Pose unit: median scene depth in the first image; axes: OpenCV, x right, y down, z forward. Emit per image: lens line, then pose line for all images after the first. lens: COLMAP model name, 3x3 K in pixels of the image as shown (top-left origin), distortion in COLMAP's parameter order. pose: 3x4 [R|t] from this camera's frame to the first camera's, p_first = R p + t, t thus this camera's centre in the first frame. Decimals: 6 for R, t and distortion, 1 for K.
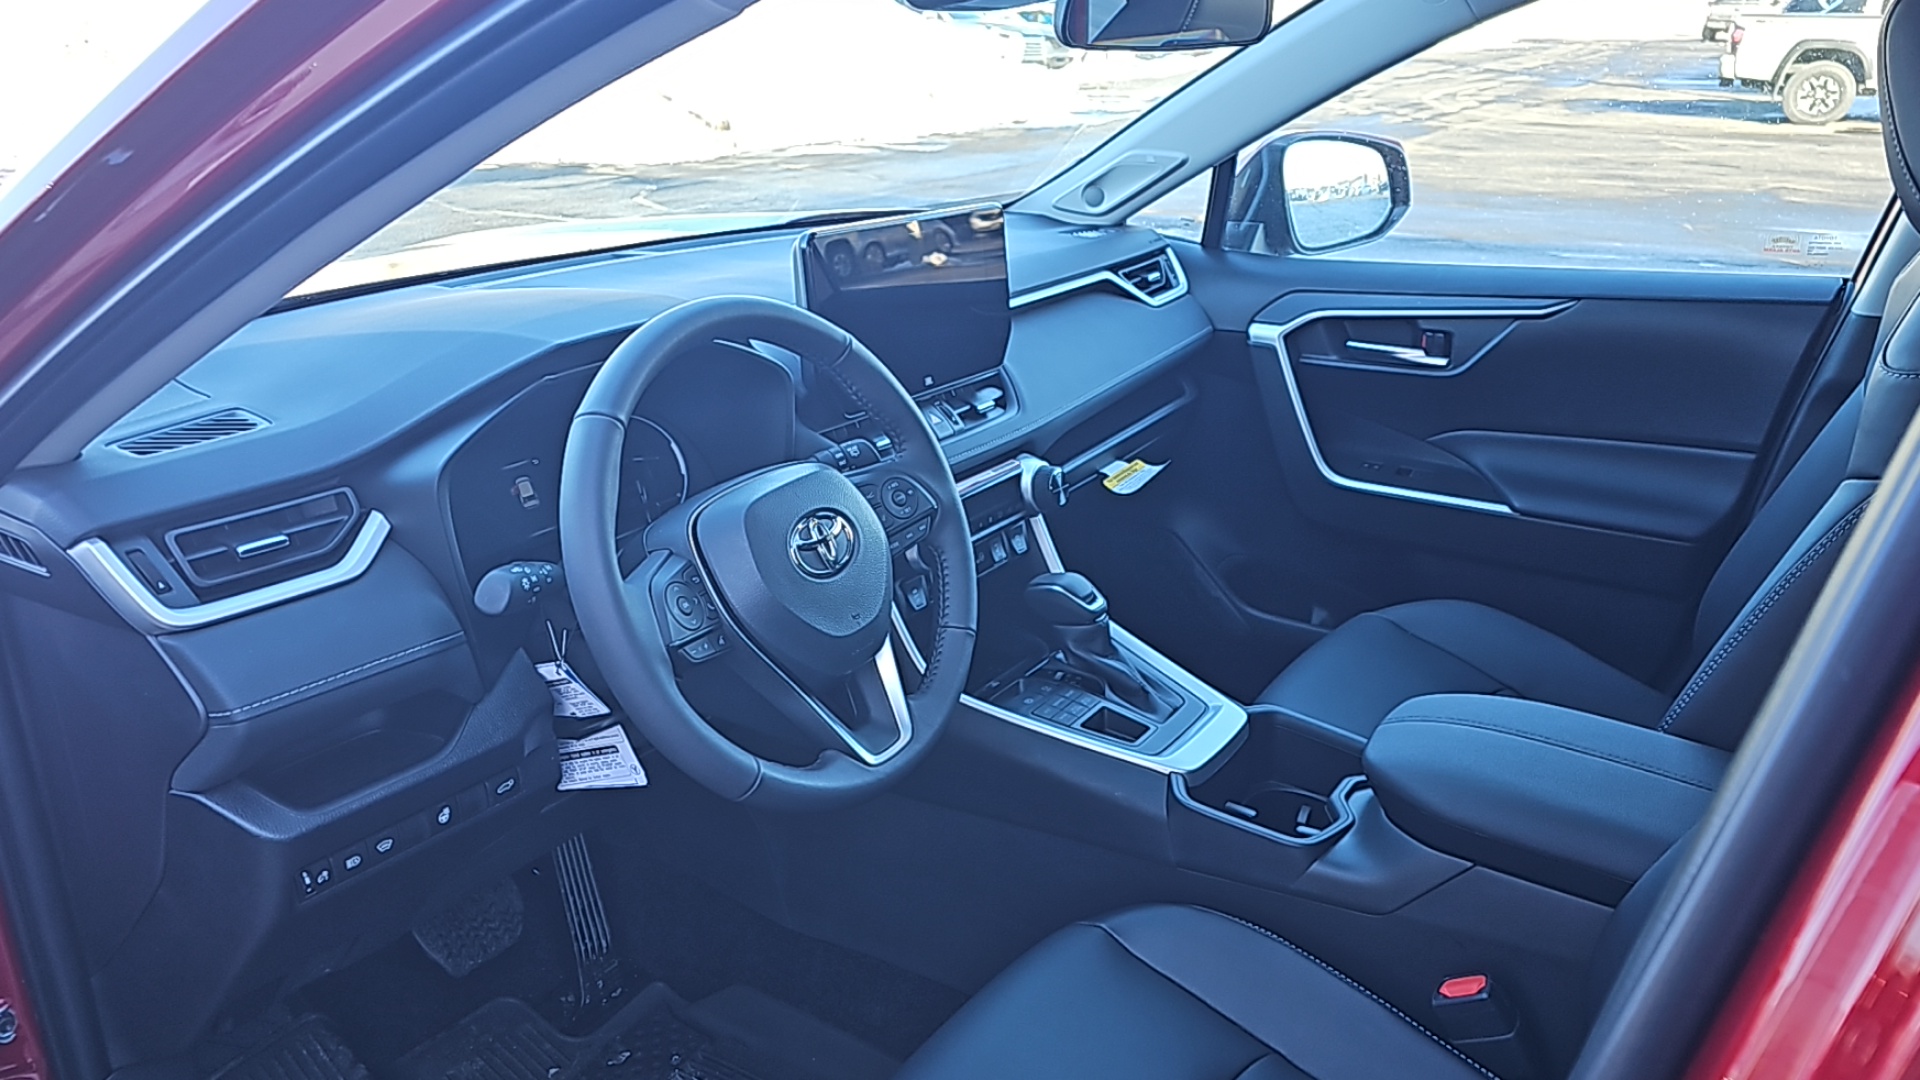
lens RADIAL K [[1375.4, 0, 966.1], [0, 1375.4, 569.3], [0, 0, 1]] dist [0.071256, -0.046405]
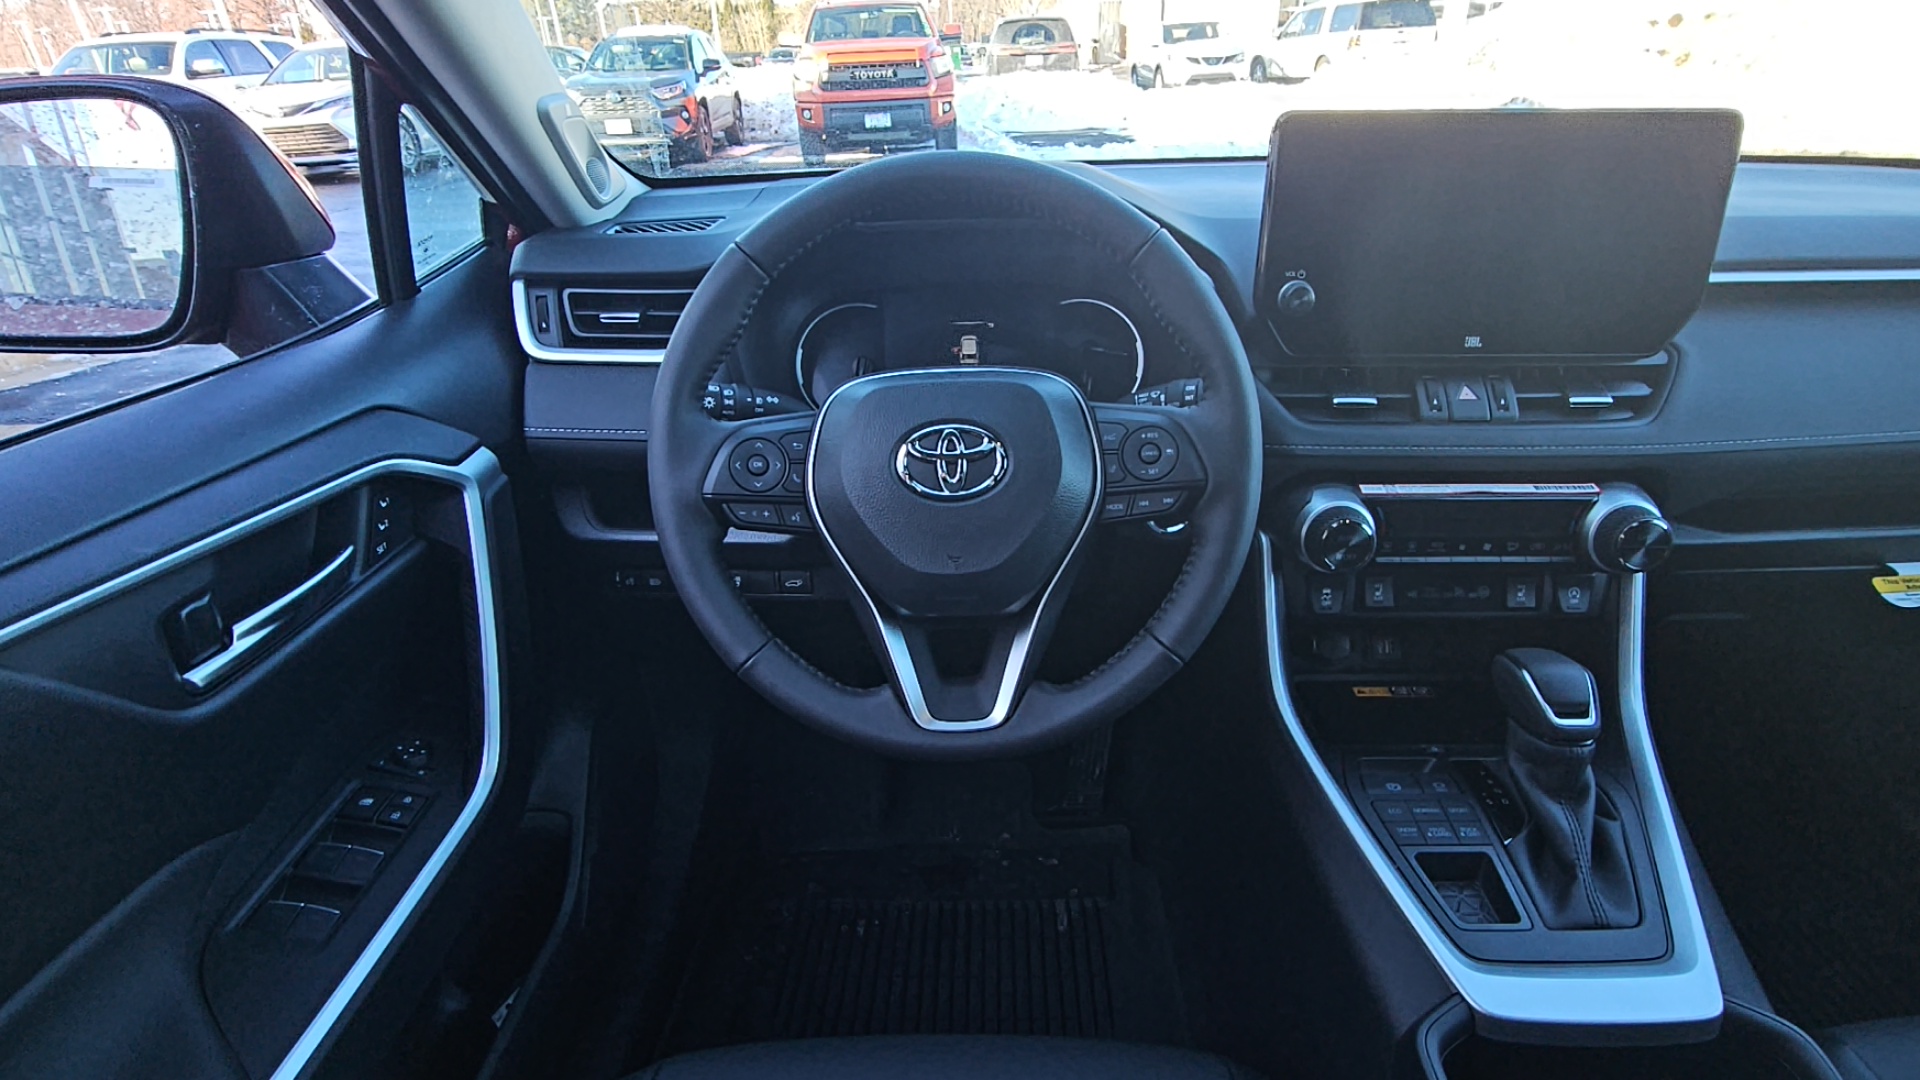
lens RADIAL K [[979.9, 0, 992.5], [0, 979.9, 554.2], [0, 0, 1]] dist [0.003044, -0.000437]
pose [[0.543390, 0.369831, -0.753626, 0.245489], [-0.288302, 0.925341, 0.246222, -0.077256], [0.788422, 0.083478, 0.609444, 0.430060]]
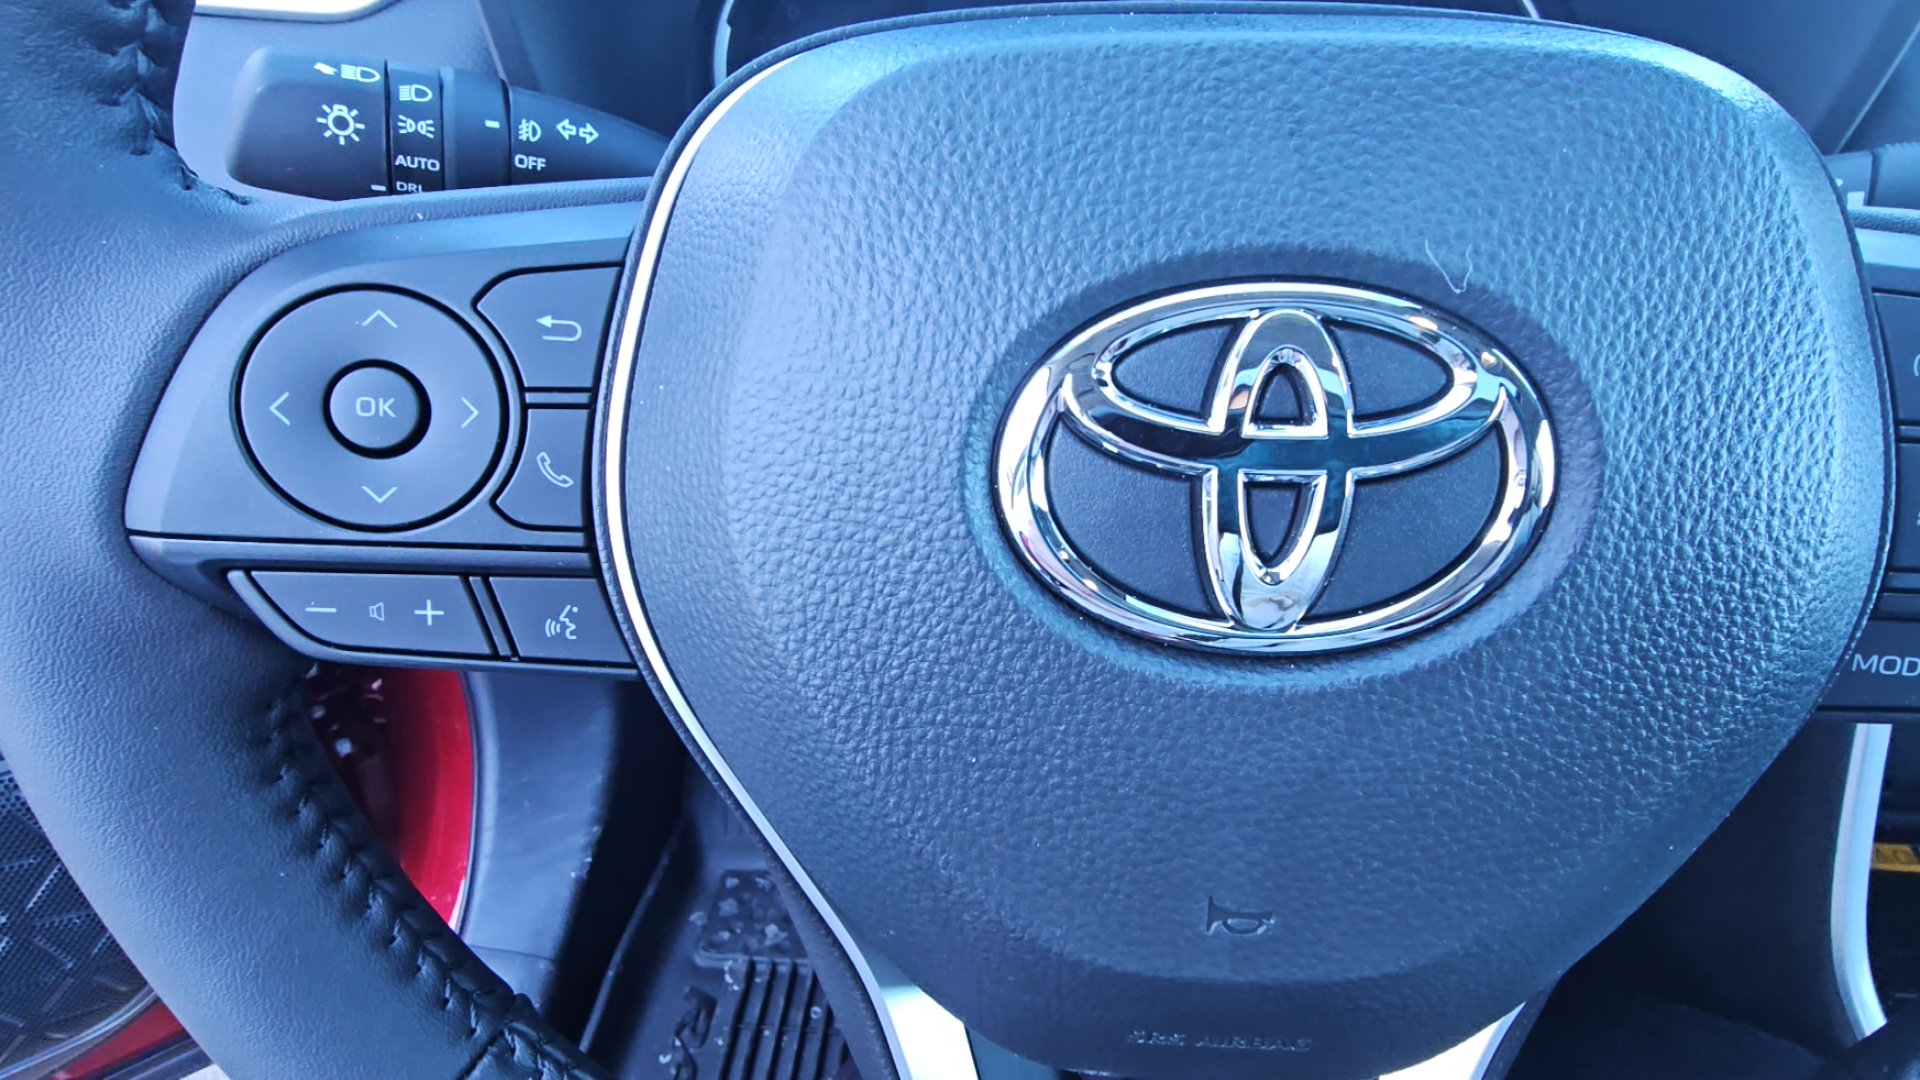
lens RADIAL K [[979.9, 0, 978.7], [0, 979.9, 549.2], [0, 0, 1]] dist [0.003044, -0.000437]
pose [[0.505655, 0.542721, -0.670647, -0.024689], [-0.330752, 0.839903, 0.430310, -0.031849], [0.796816, 0.004230, 0.604207, 0.584691]]
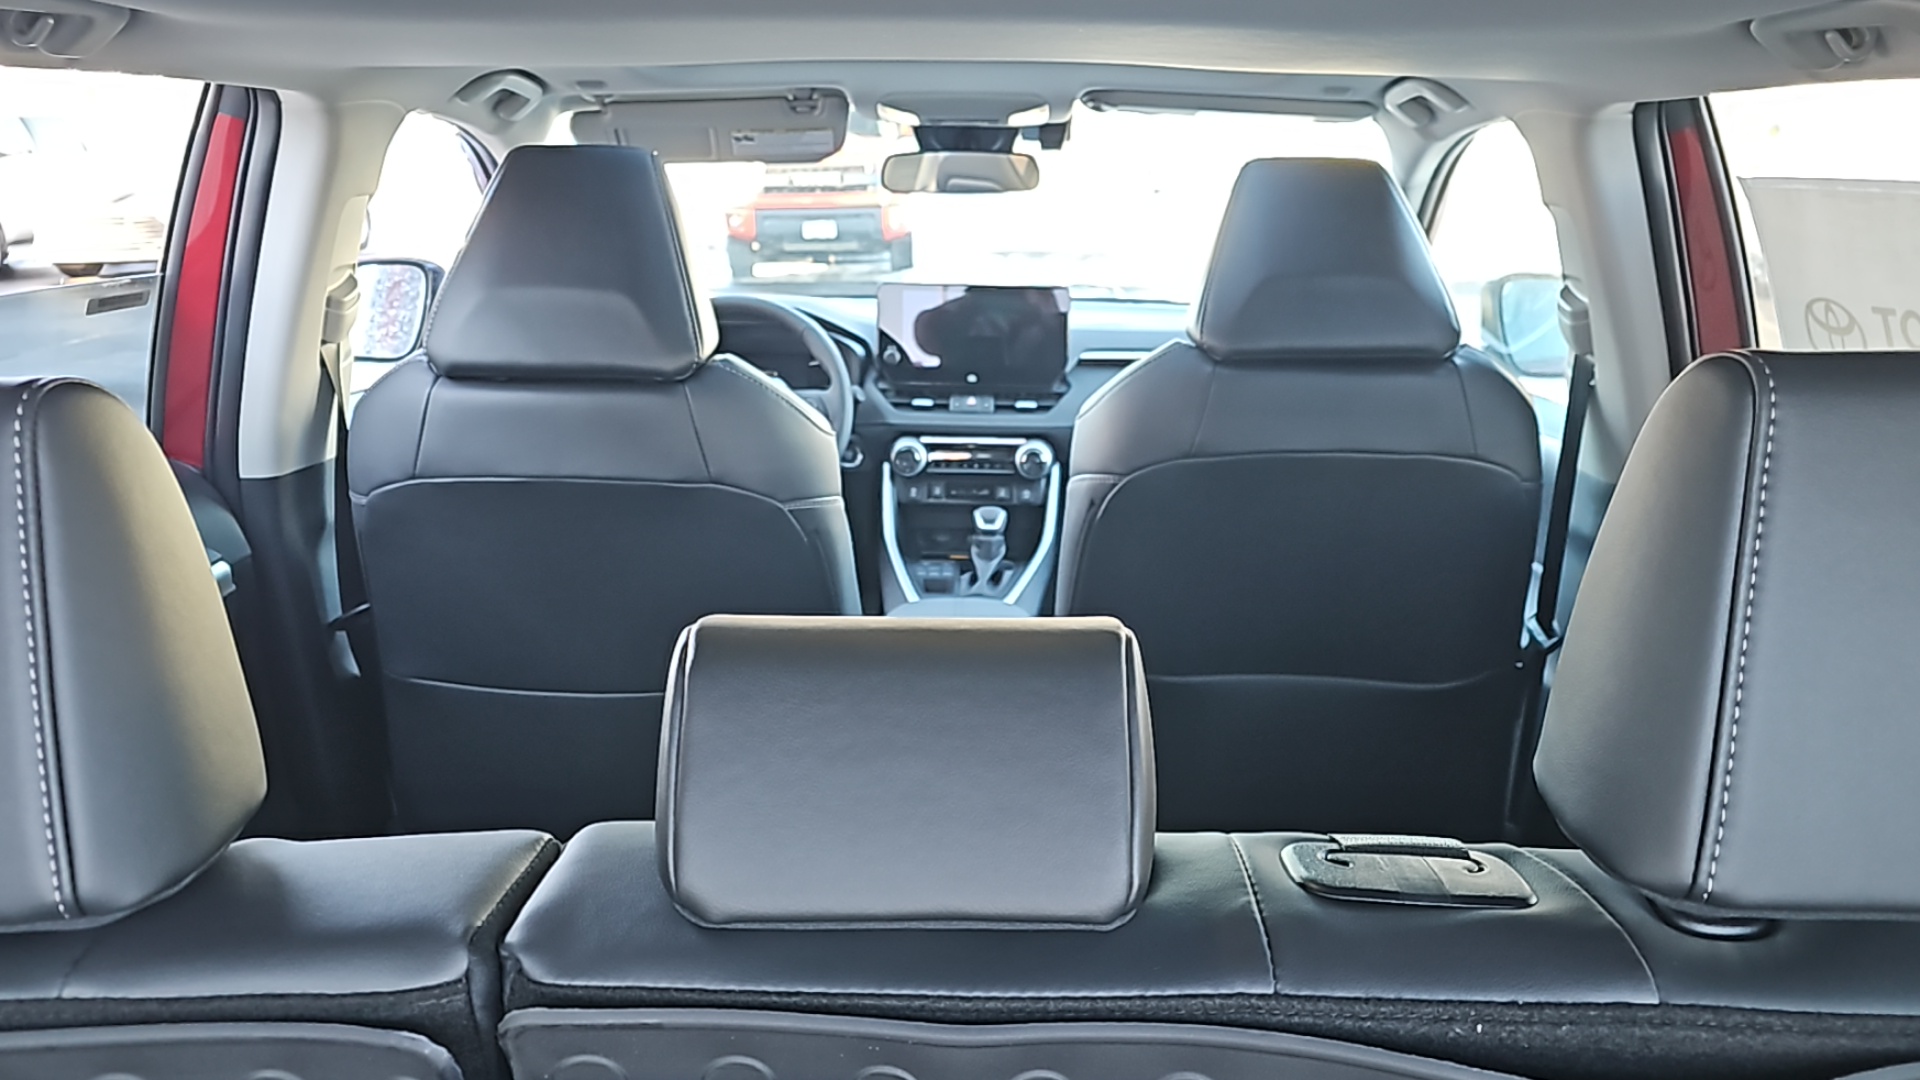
lens RADIAL K [[1375.4, 0, 965.5], [0, 1375.4, 540.4], [0, 0, 1]] dist [0.071256, -0.046405]
pose [[0.527346, 0.232198, -0.817307, 1.269274], [-0.307354, 0.948922, 0.071278, -0.058771], [0.792111, 0.213614, 0.571777, 0.050106]]
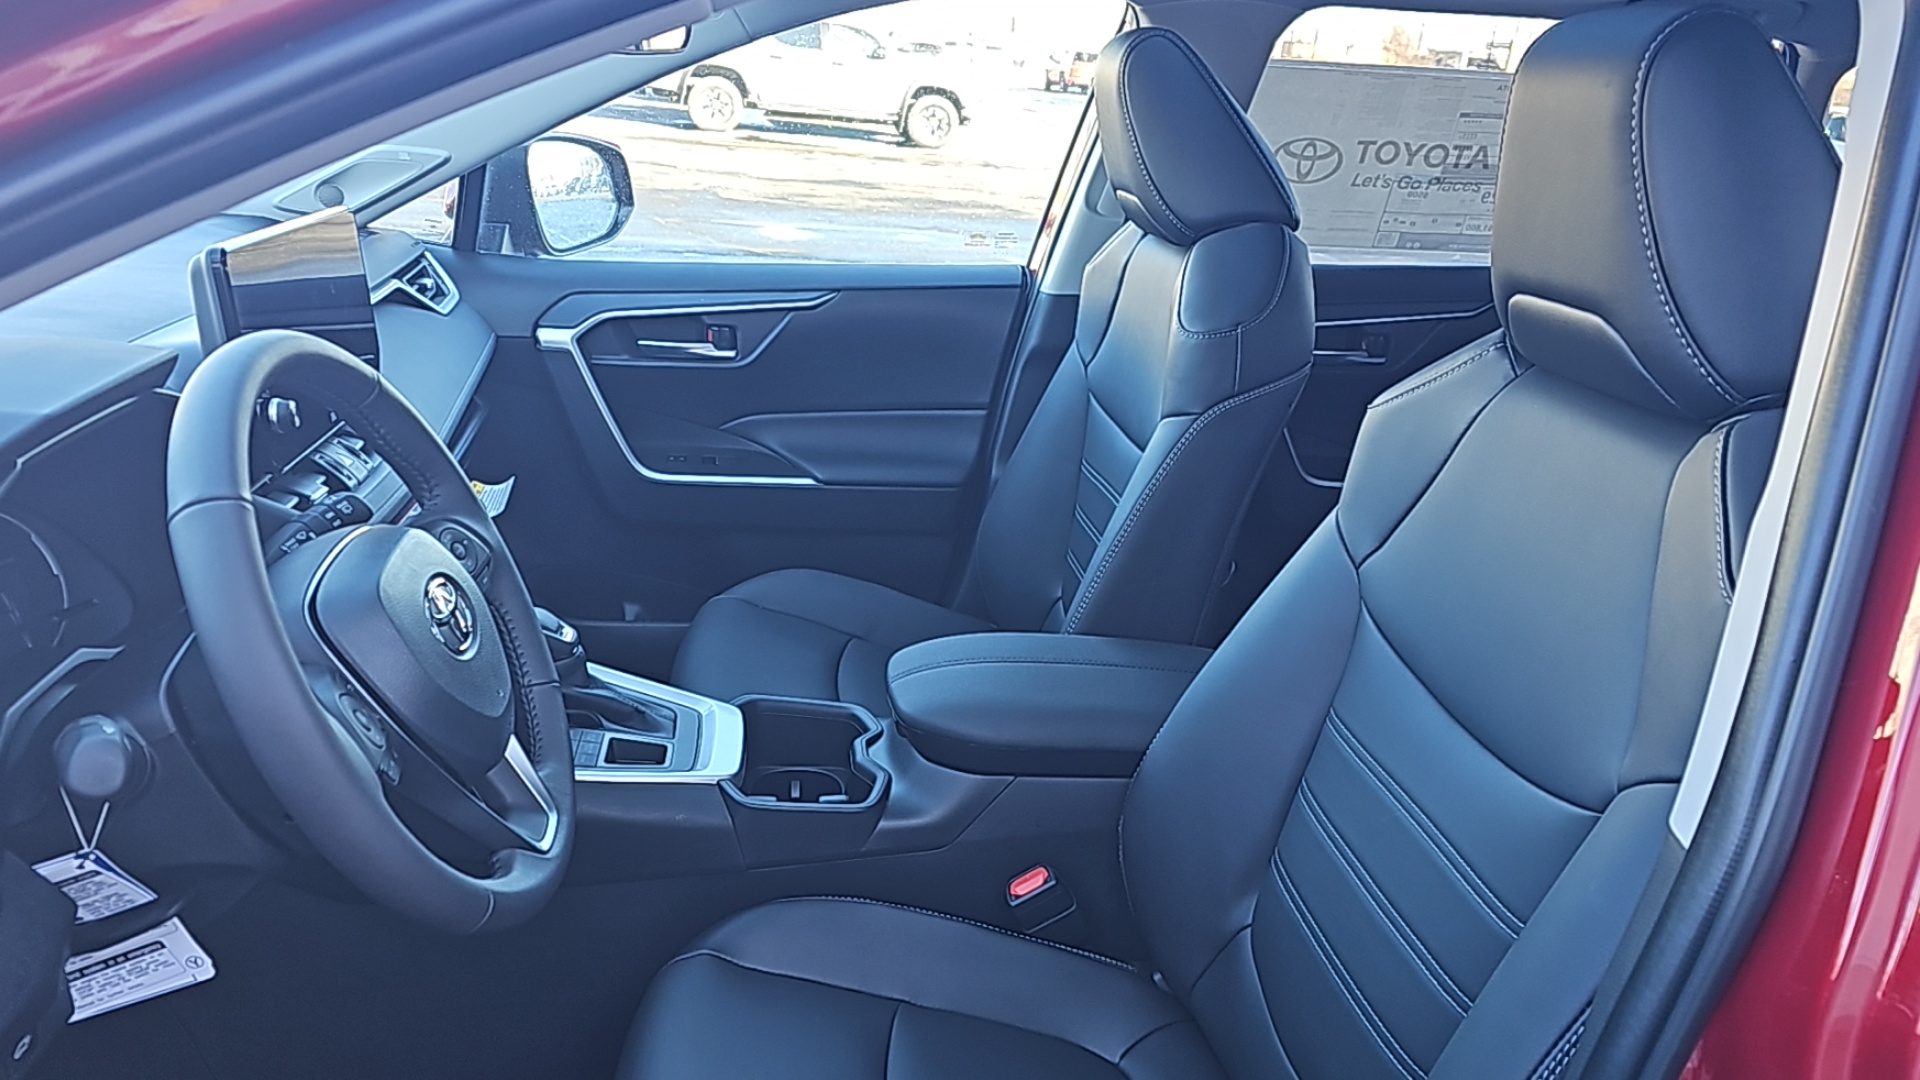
lens RADIAL K [[1375.4, 0, 967.1], [0, 1375.4, 551.4], [0, 0, 1]] dist [0.071256, -0.046405]
pose [[0.755716, -0.168366, 0.632887, -0.259303], [0.172402, 0.983447, 0.055764, -0.032666], [-0.631799, 0.066969, 0.772234, 0.086809]]
